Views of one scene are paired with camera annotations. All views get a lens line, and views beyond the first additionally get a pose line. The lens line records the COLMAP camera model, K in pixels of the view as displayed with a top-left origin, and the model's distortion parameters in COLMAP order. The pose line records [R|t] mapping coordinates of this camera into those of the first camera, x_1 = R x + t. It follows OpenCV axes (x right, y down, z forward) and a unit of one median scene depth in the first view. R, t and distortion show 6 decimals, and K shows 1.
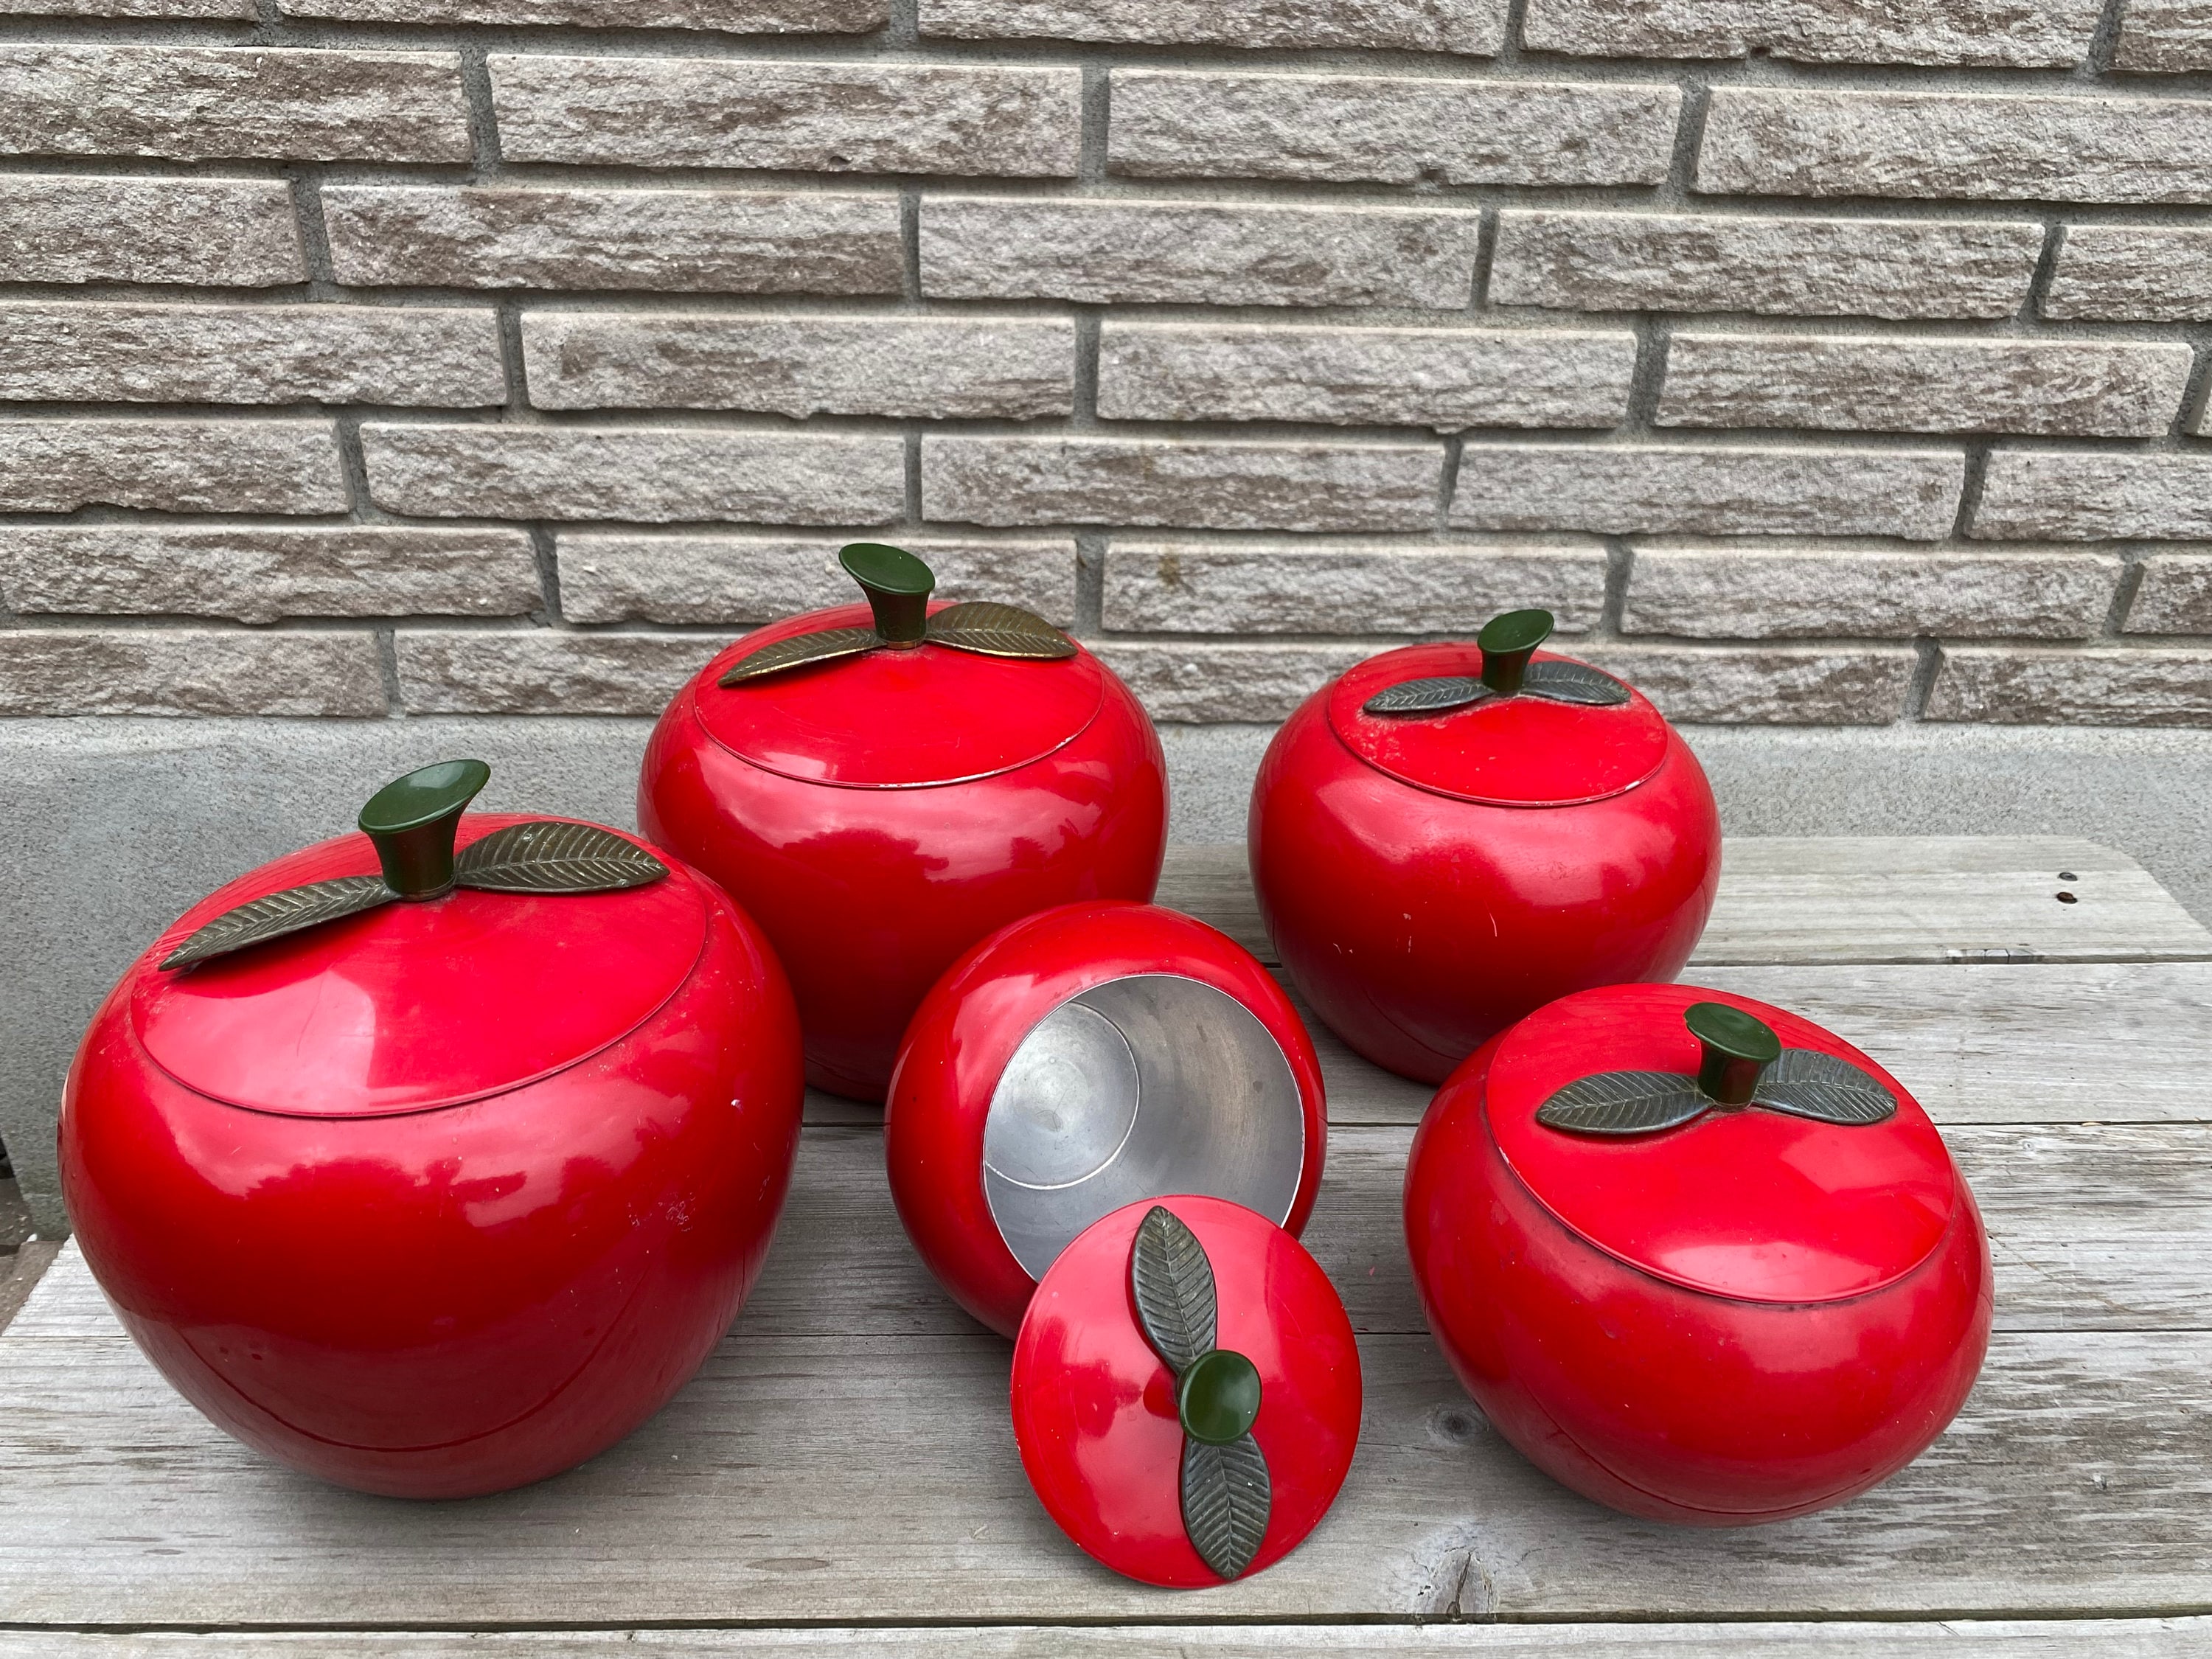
lens RADIAL K [[1696.1, 0, 1085.9], [0, 1696.1, 820.7], [0, 0, 1]] dist [0.009988, -0.022597]
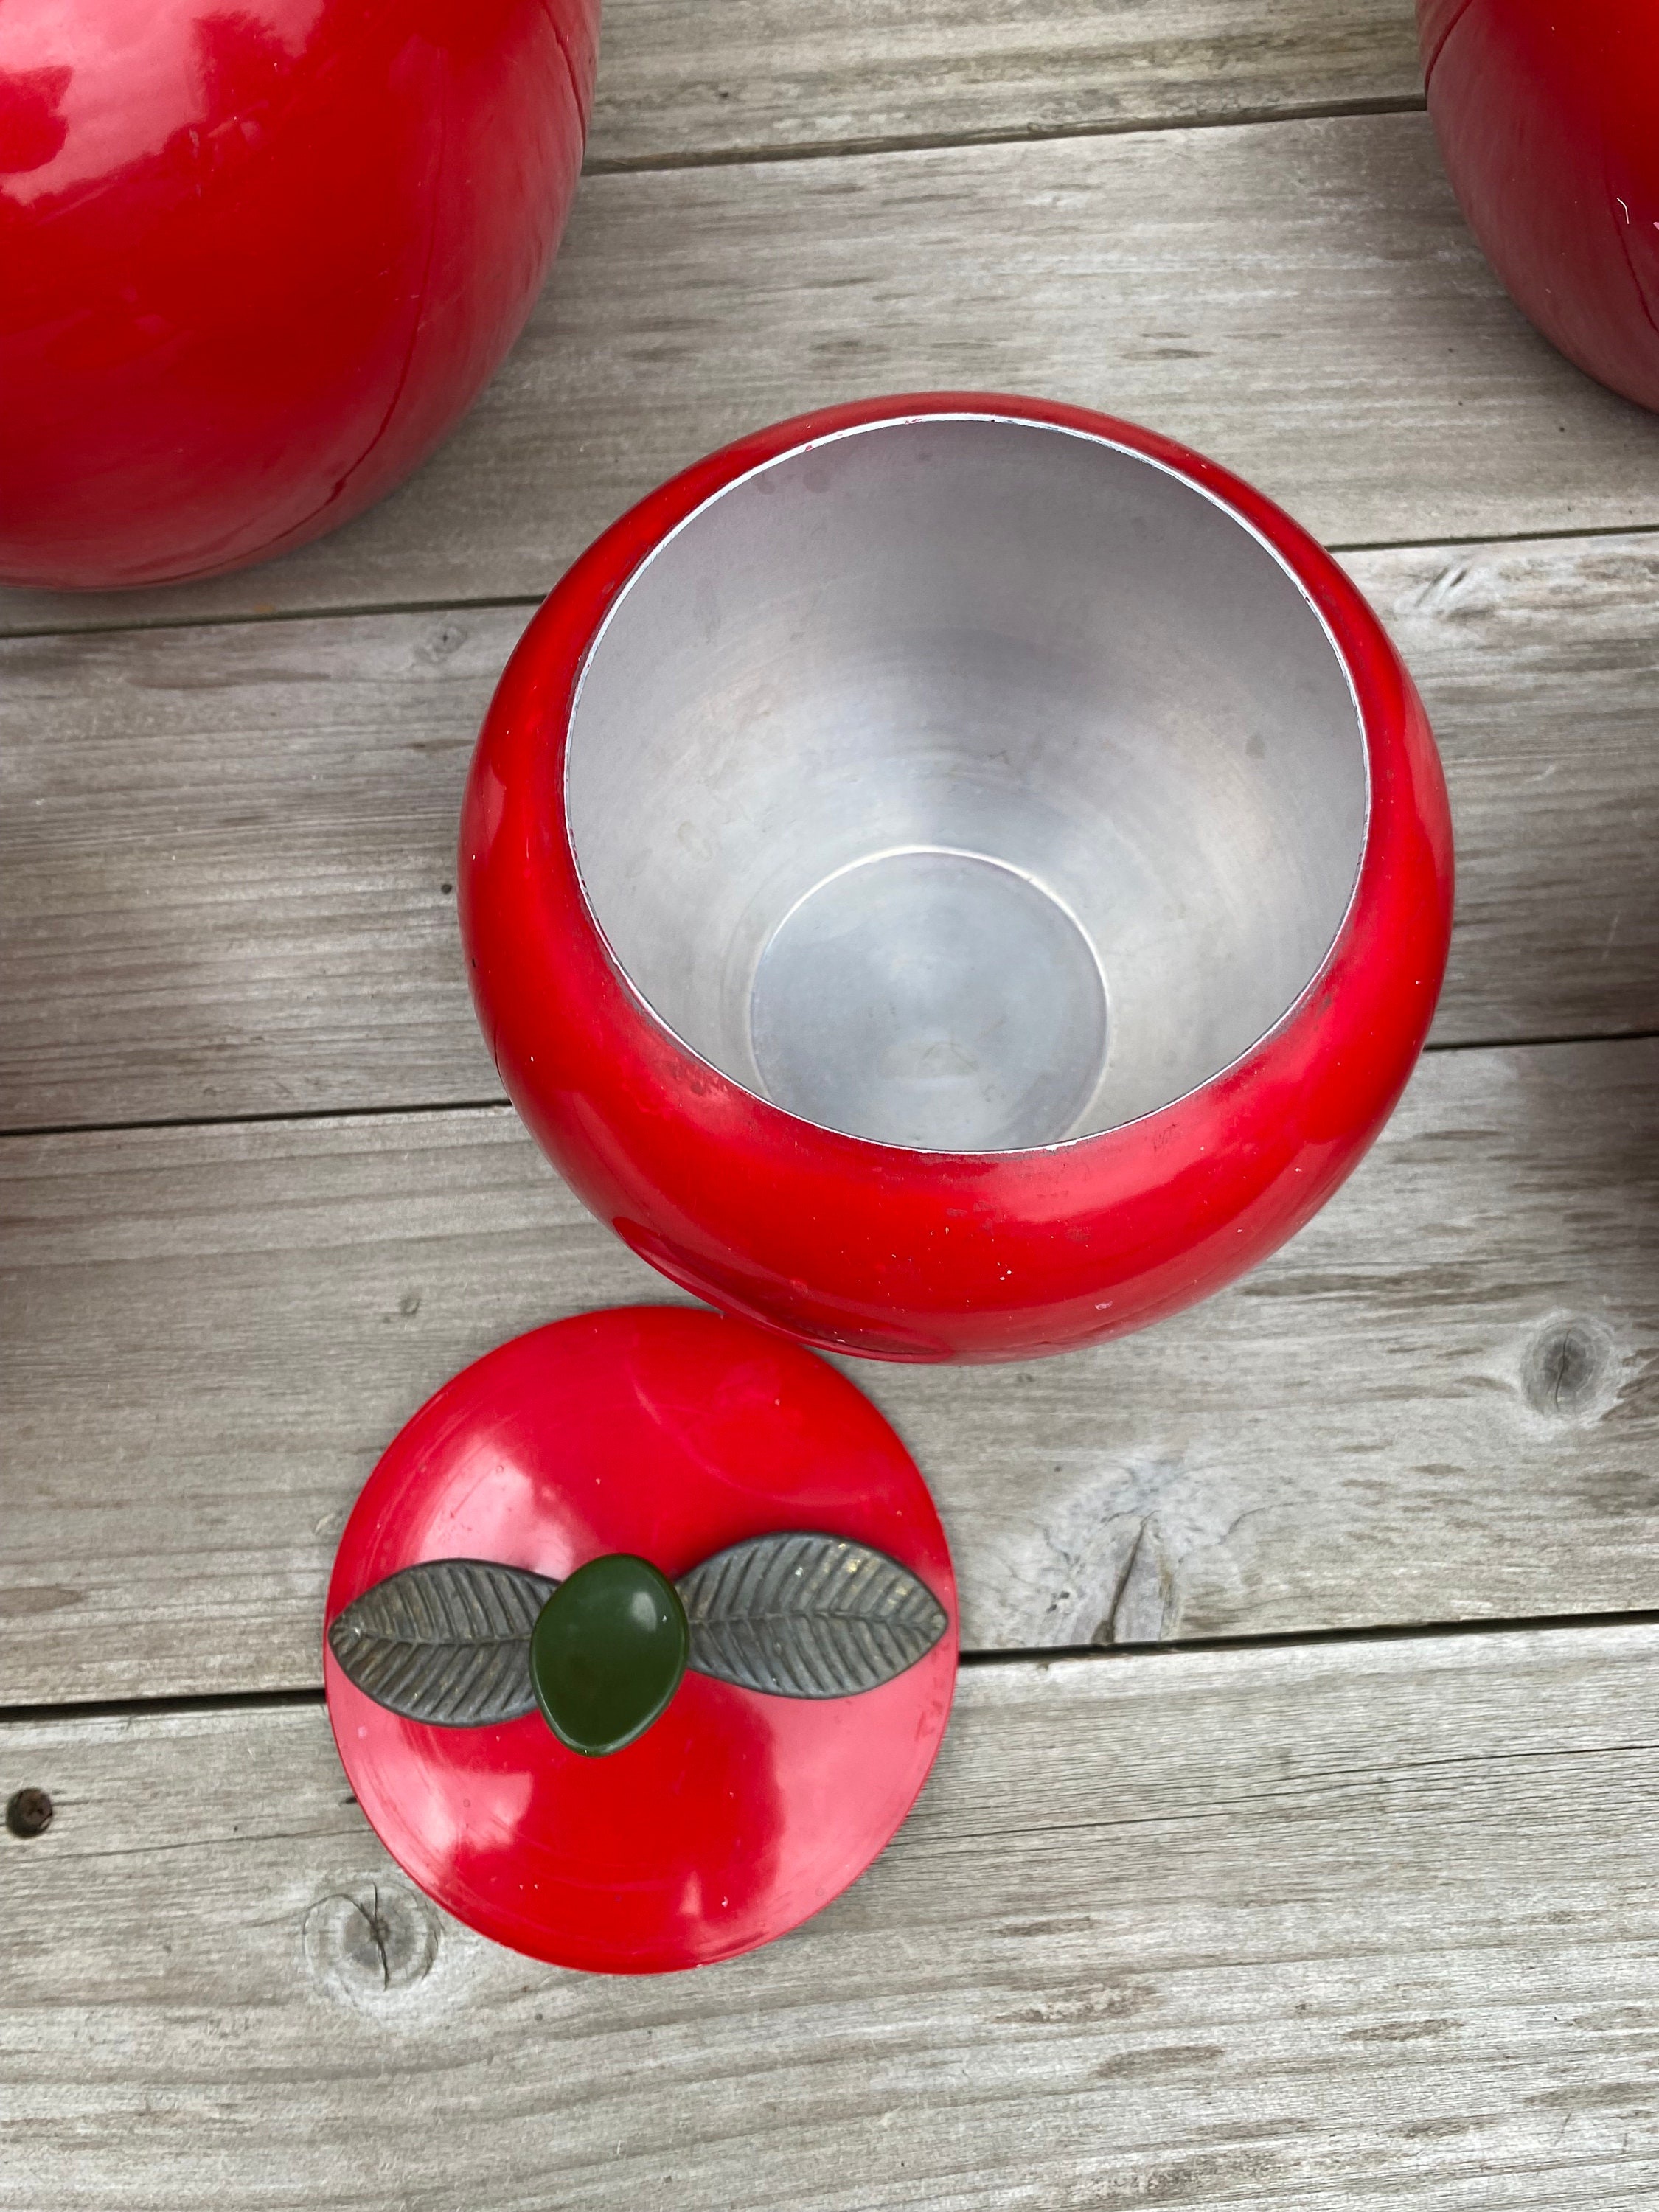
lens RADIAL K [[1694.2, 0, 829.5], [0, 1694.2, 1106.0], [0, 0, 1]] dist [0.008076, -0.014893]
pose [[0.998554, -0.039483, -0.036483, 0.072505], [0.053690, 0.698354, 0.713736, -0.052246], [-0.002703, -0.714663, 0.699464, 0.347998]]
